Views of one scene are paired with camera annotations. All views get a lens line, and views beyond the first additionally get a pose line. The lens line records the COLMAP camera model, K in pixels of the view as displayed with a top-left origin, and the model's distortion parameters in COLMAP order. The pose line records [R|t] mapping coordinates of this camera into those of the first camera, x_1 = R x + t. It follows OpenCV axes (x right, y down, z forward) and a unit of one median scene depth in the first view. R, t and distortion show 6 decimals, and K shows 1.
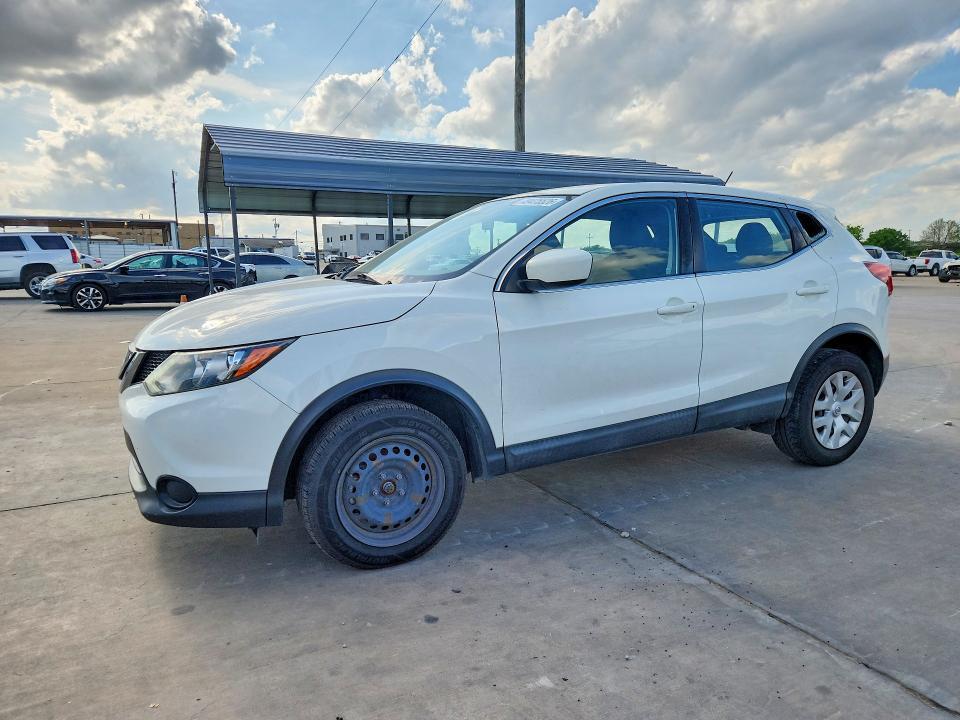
lens RADIAL K [[674.7, 0, 480.0], [0, 674.7, 360.0], [0, 0, 1]] dist [0.009830, 0.004173]
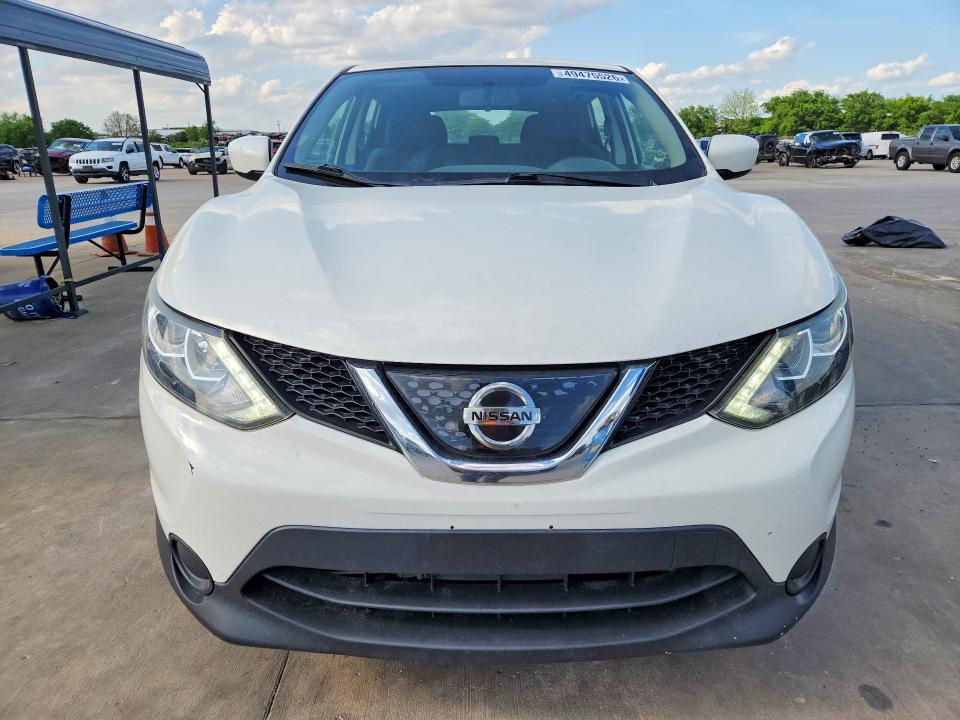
lens RADIAL K [[674.7, 0, 480.0], [0, 674.7, 360.0], [0, 0, 1]] dist [0.009830, 0.004173]
pose [[0.450039, -0.277542, 0.848785, -0.999123], [0.149562, 0.960477, 0.234765, -0.149346], [-0.880396, 0.021292, 0.473762, 0.938164]]
